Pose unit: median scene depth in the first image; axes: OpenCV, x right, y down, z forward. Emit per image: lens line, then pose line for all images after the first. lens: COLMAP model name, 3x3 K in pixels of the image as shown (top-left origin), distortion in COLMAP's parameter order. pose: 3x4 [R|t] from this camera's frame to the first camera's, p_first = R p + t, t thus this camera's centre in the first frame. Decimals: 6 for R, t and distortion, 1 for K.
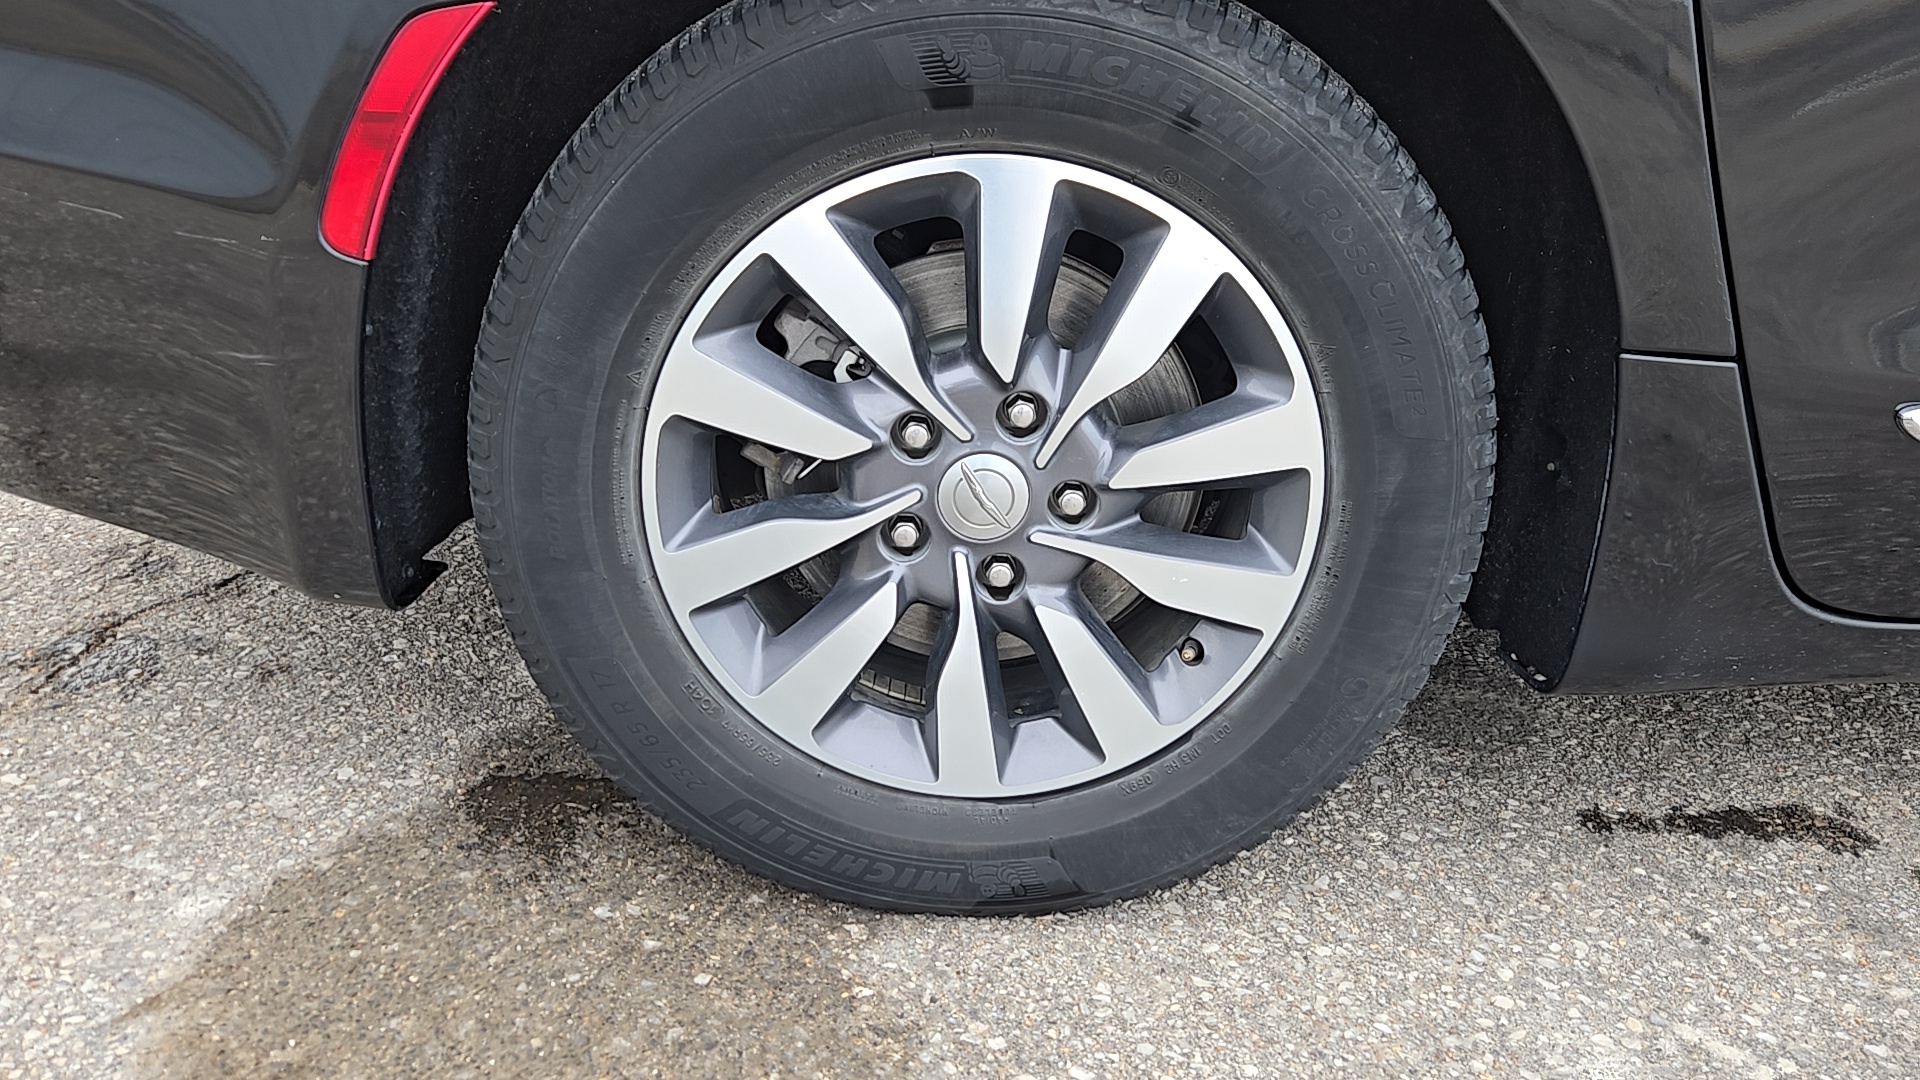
lens RADIAL K [[1604.3, 0, 960.6], [0, 1604.3, 545.9], [0, 0, 1]] dist [0.002394, -0.011232]
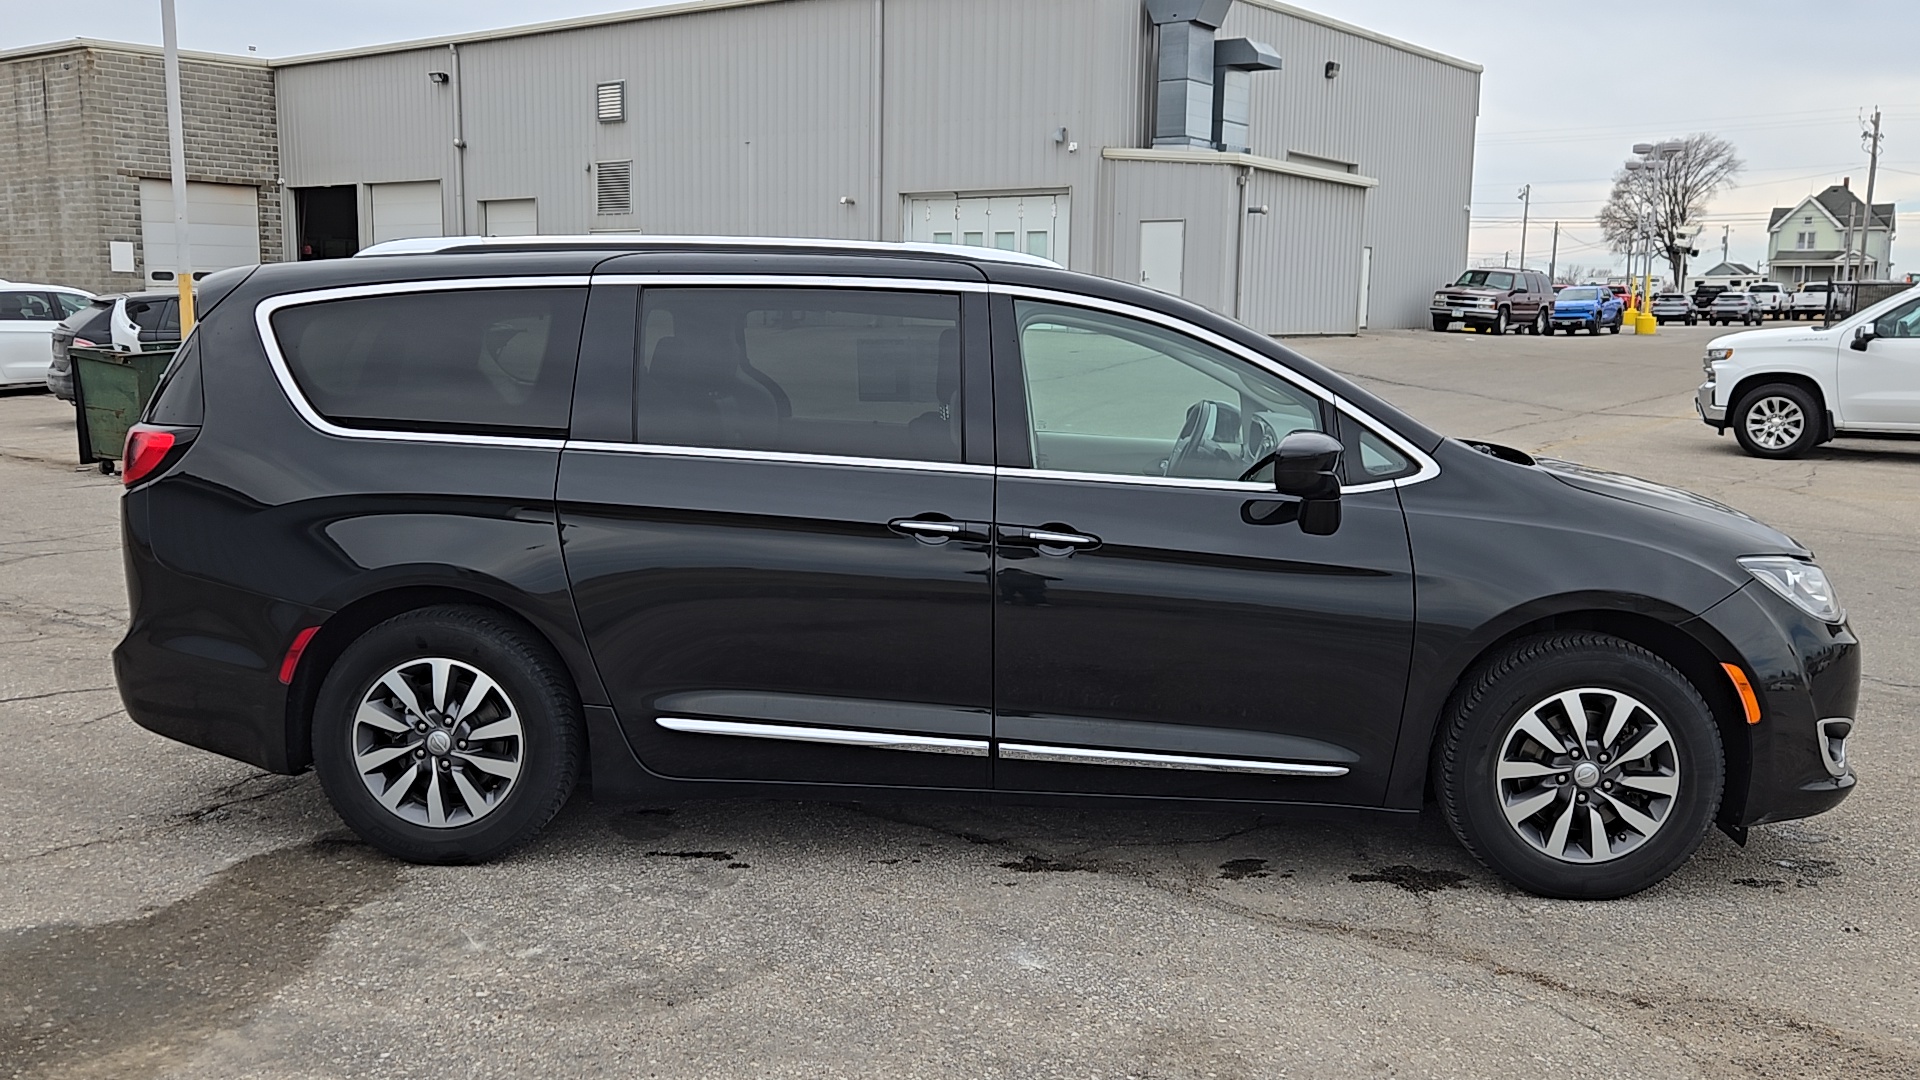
lens RADIAL K [[1608.6, 0, 956.0], [0, 1608.6, 537.1], [0, 0, 1]] dist [0.010766, -0.011171]
pose [[0.997822, -0.009521, -0.065279, 1.539402], [-0.008726, 0.961786, -0.273663, 0.553126], [0.065390, 0.273636, 0.959608, -2.838647]]
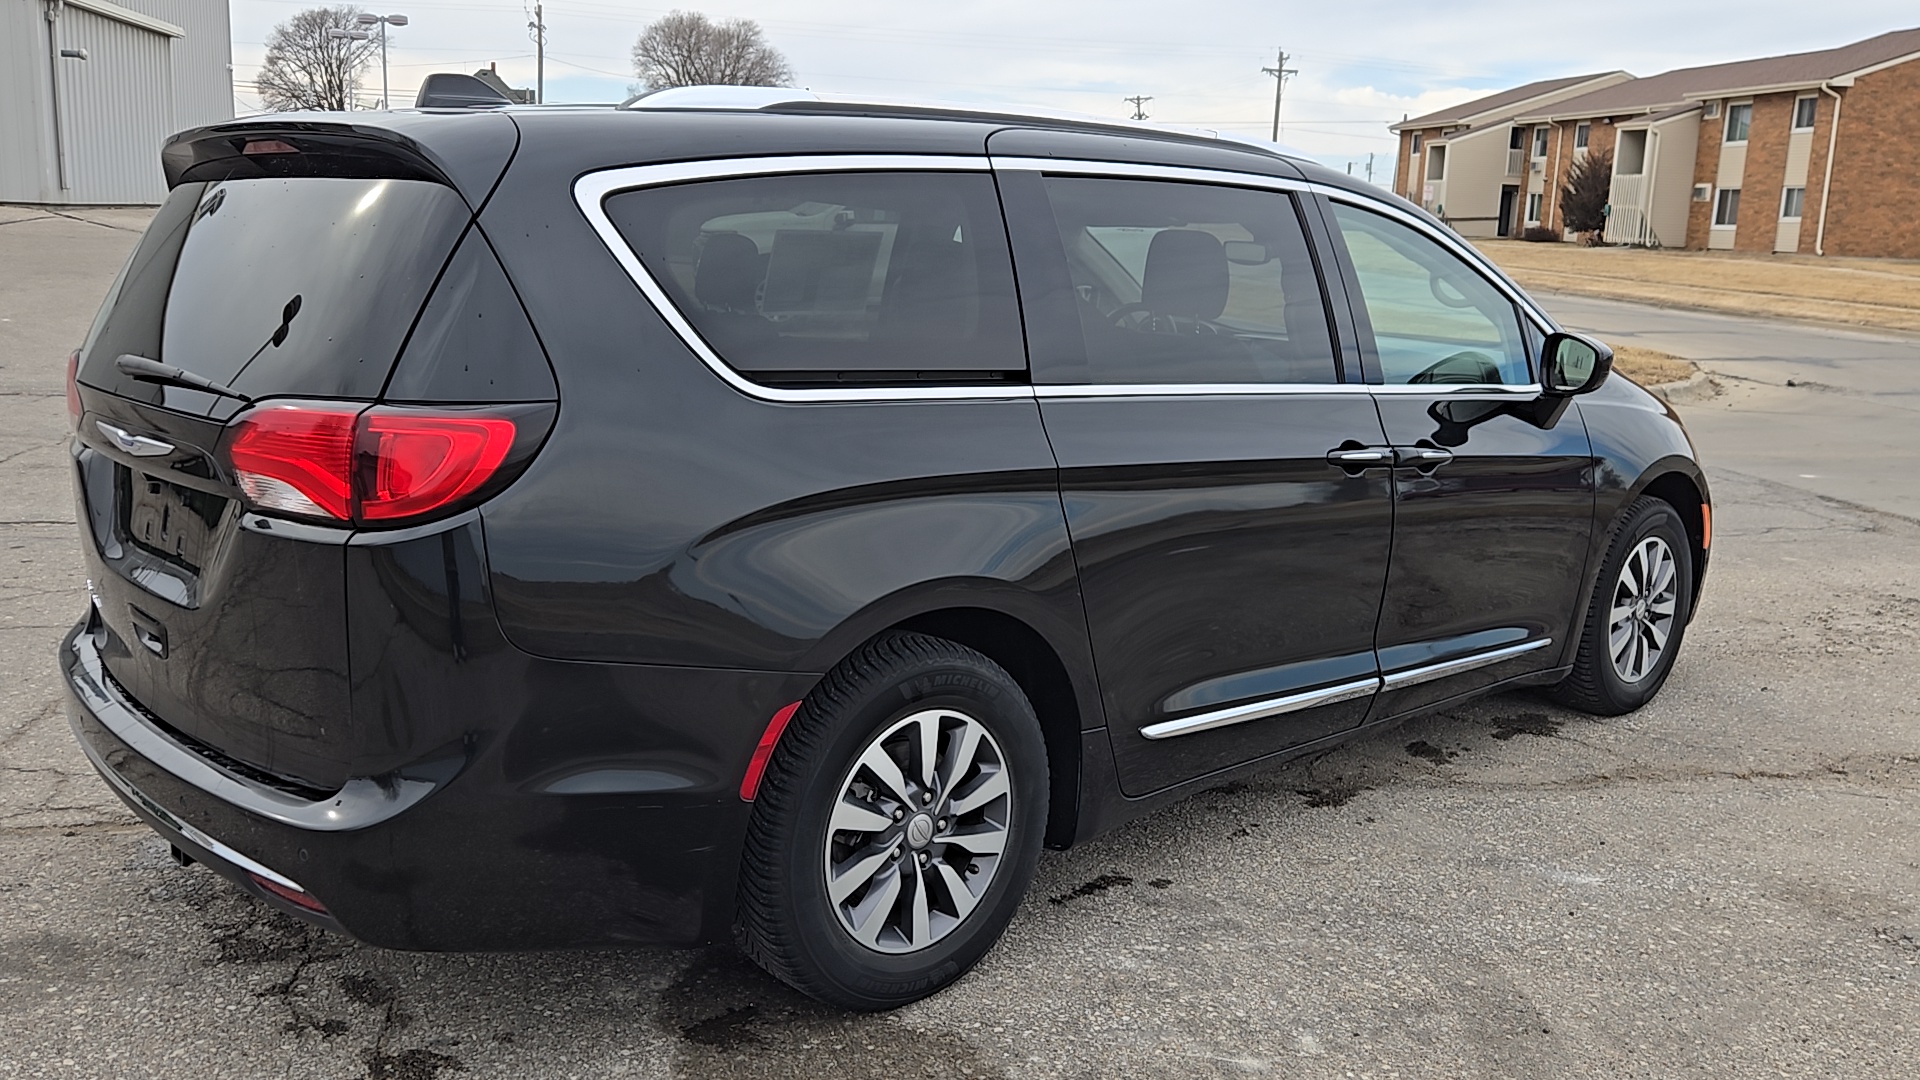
lens RADIAL K [[1601.3, 0, 956.7], [0, 1601.3, 531.6], [0, 0, 1]] dist [0.006377, 0.003780]
pose [[0.740139, -0.133655, 0.659037, -1.672770], [0.258605, 0.961252, -0.095484, -0.243463], [-0.620739, 0.241102, 0.746025, -1.202927]]
